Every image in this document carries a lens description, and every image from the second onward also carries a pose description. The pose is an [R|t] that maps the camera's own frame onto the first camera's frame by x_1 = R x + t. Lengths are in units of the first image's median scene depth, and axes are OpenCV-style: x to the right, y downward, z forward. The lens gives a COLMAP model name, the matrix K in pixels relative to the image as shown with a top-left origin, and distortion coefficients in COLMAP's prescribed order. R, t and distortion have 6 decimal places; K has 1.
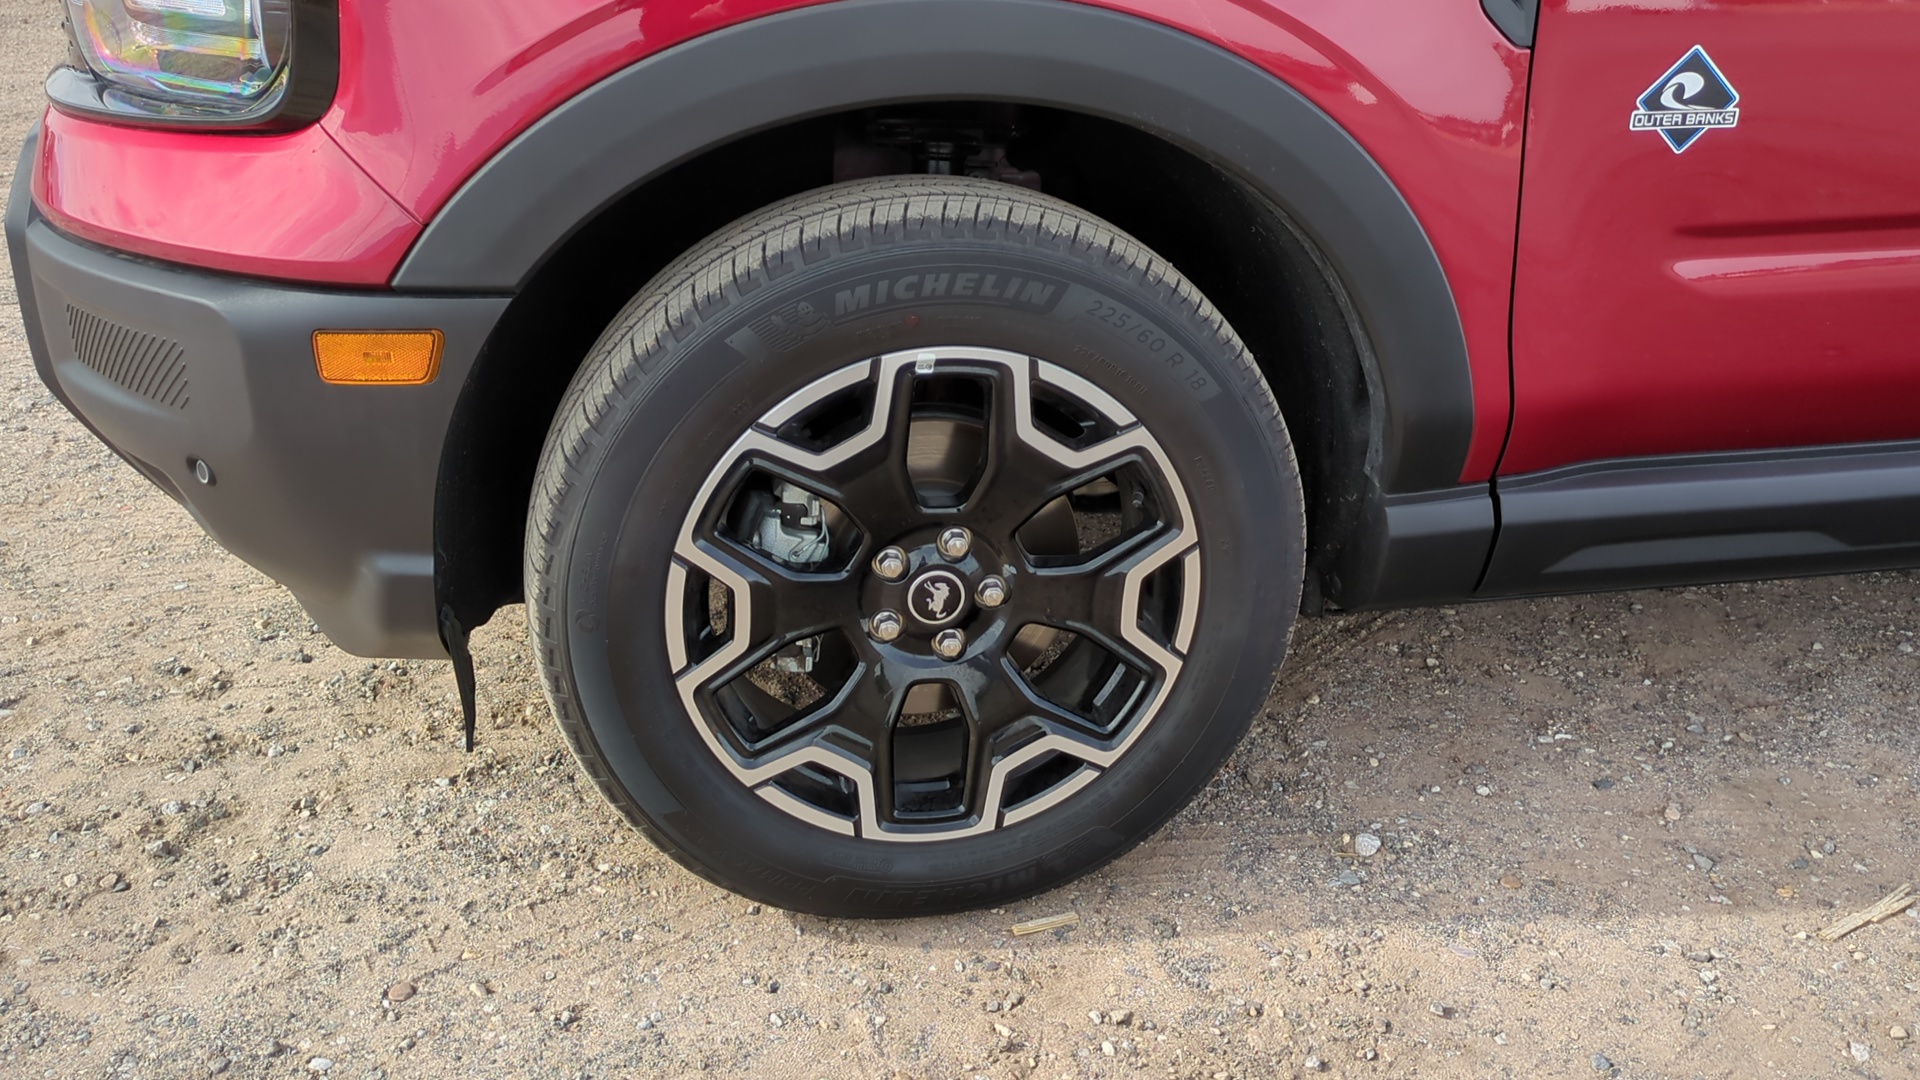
lens RADIAL K [[1638.3, 0, 981.0], [0, 1638.3, 539.7], [0, 0, 1]] dist [0.090380, -0.127759]
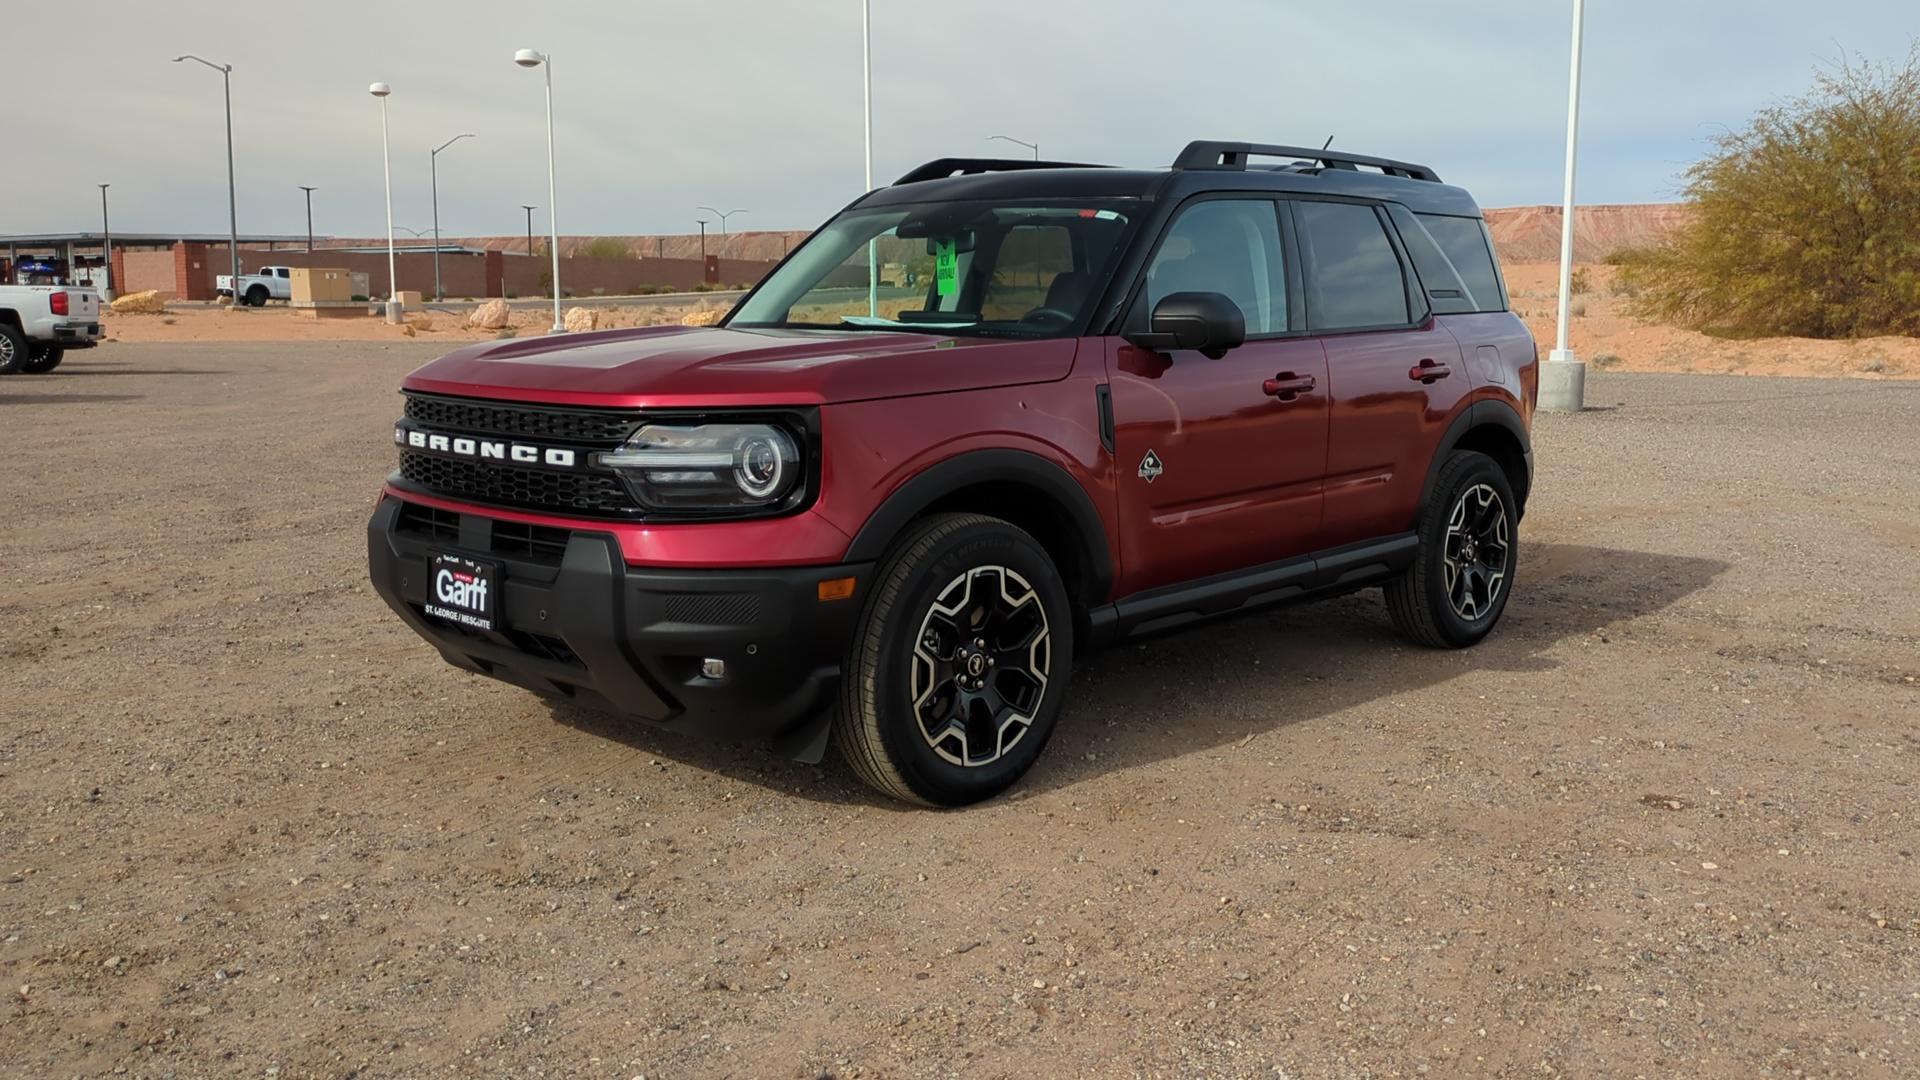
lens RADIAL K [[1638.3, 0, 981.0], [0, 1638.3, 539.7], [0, 0, 1]] dist [0.090380, -0.127759]
pose [[0.817985, -0.105332, 0.565514, -1.521816], [0.243171, 0.954250, -0.173997, 0.310407], [-0.521314, 0.279844, 0.806176, -1.218004]]
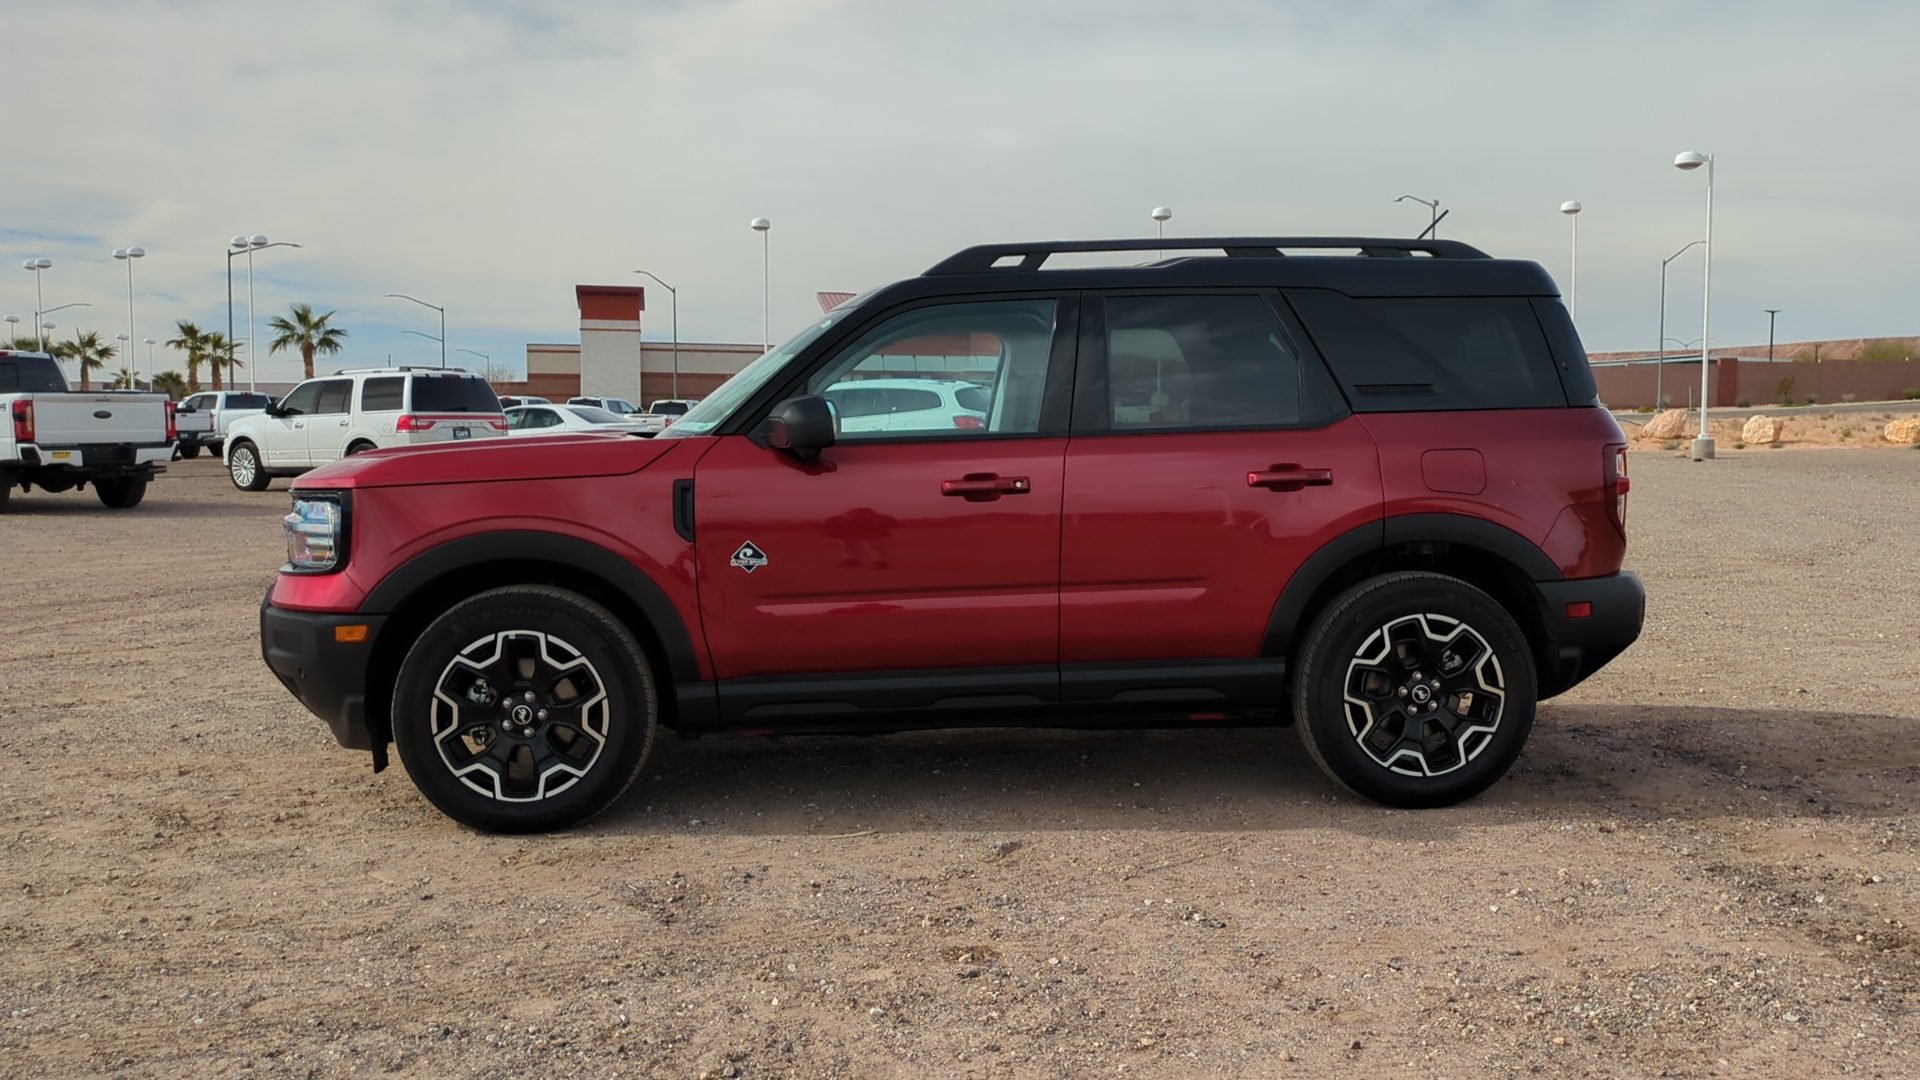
lens RADIAL K [[1638.3, 0, 981.0], [0, 1638.3, 539.7], [0, 0, 1]] dist [0.090380, -0.127759]
pose [[0.991260, -0.028193, -0.128873, 1.261257], [-0.015464, 0.945330, -0.325750, 0.734909], [0.131011, 0.324896, 0.936632, -1.942374]]
